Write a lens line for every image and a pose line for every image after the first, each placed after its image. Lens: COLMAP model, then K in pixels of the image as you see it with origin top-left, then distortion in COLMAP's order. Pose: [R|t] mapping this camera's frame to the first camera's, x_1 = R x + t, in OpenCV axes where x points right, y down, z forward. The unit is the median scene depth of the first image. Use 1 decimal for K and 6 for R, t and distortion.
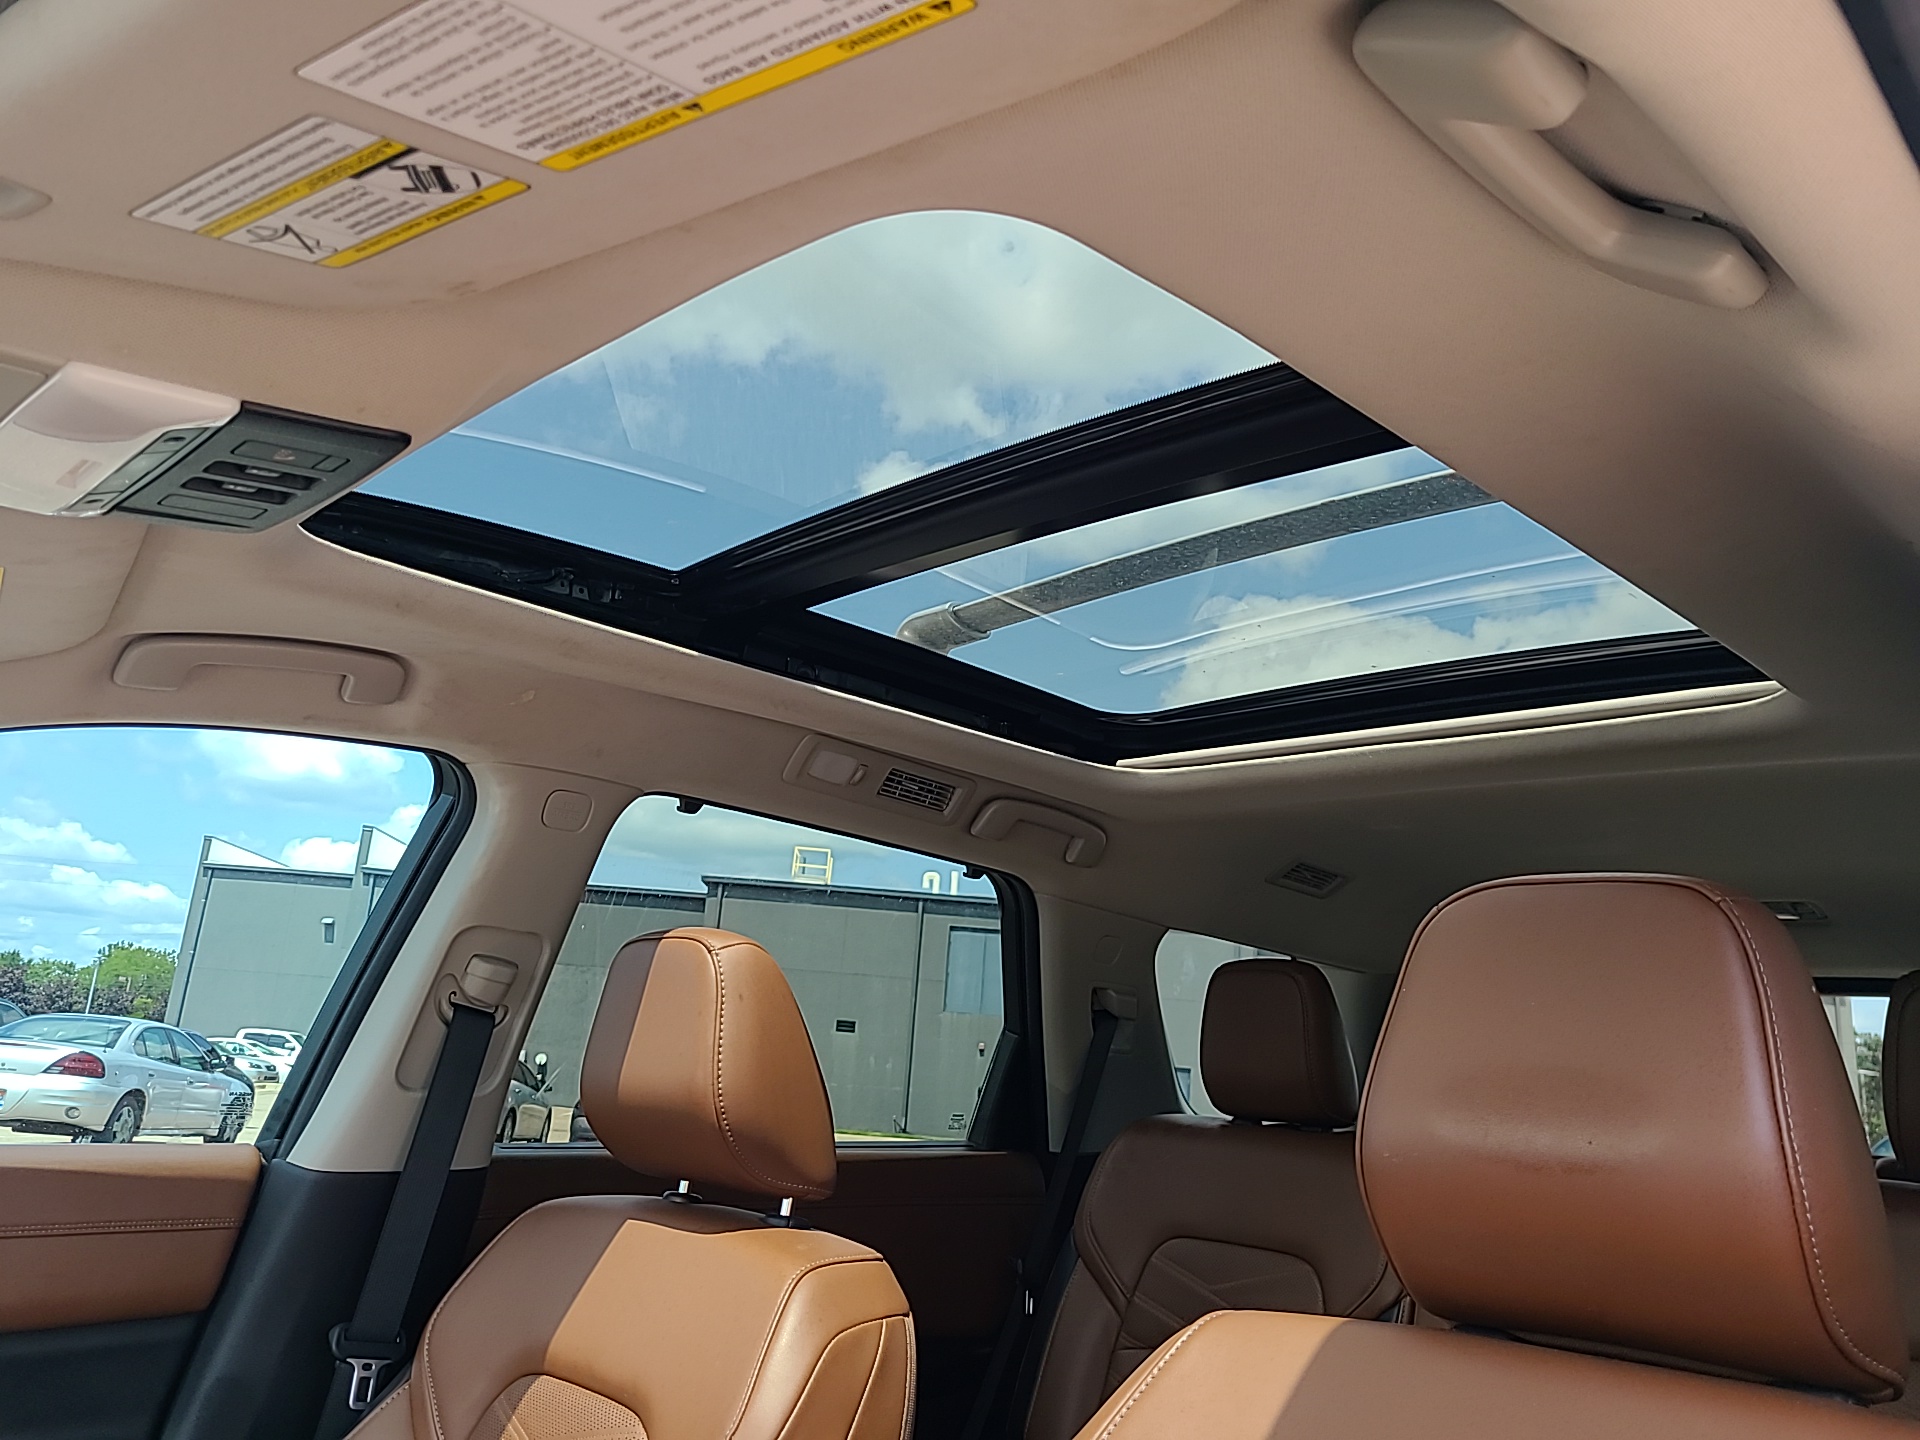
lens RADIAL K [[1466.2, 0, 960.0], [0, 1466.2, 720.0], [0, 0, 1]] dist [0.018858, 0.001534]
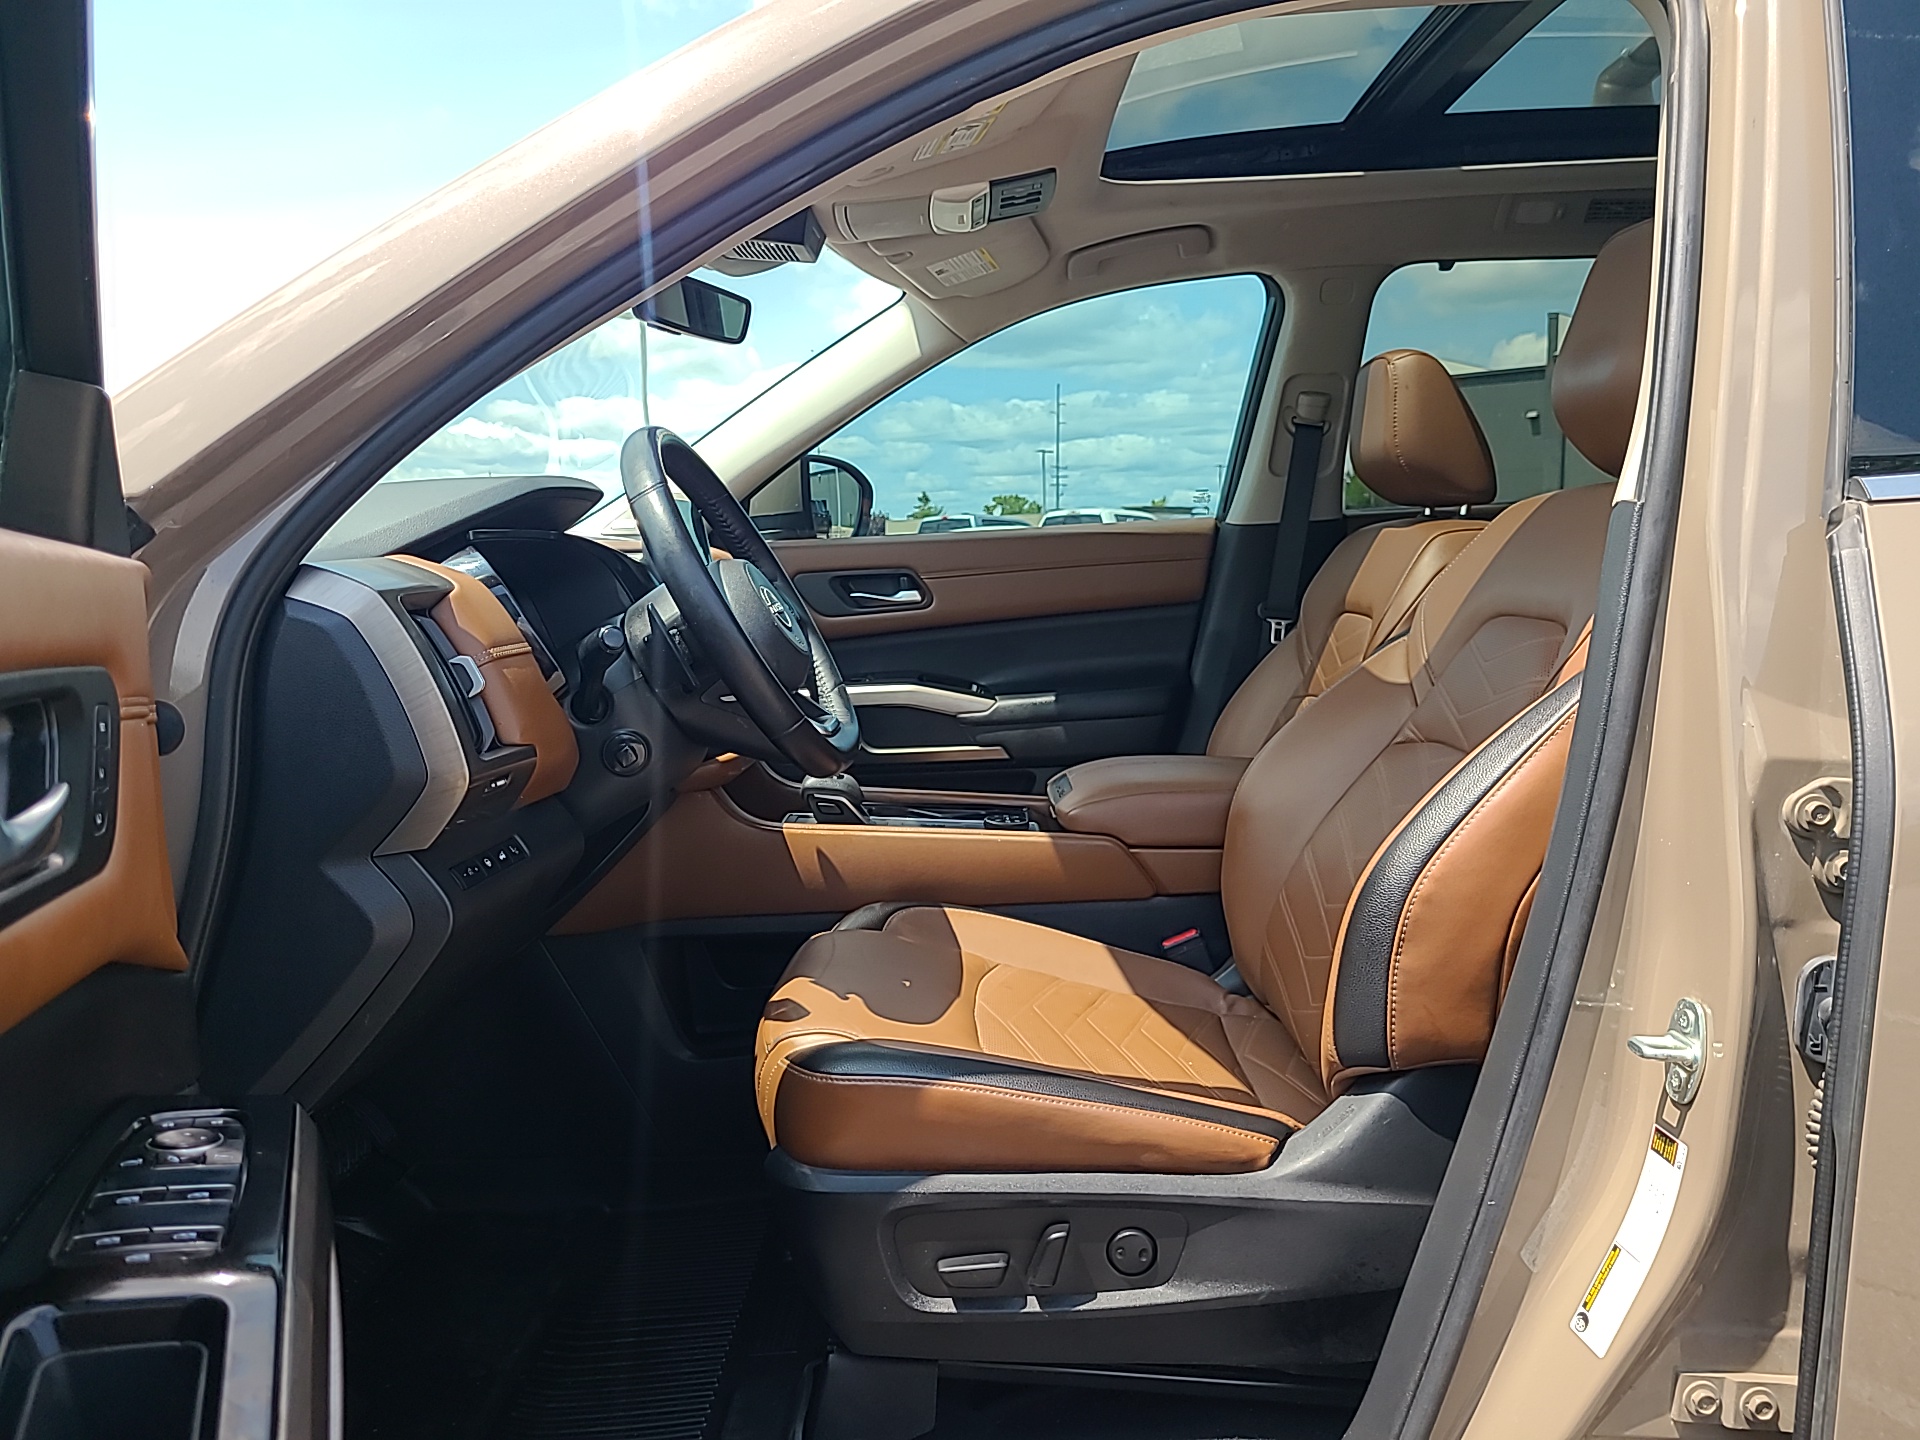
lens RADIAL K [[1432.4, 0, 960.0], [0, 1432.4, 720.0], [0, 0, 1]] dist [0.022211, -0.005178]
pose [[0.701573, -0.006422, -0.712569, 0.584915], [0.248327, 0.939481, 0.236028, 0.031695], [0.667929, -0.342540, 0.660709, -0.479446]]
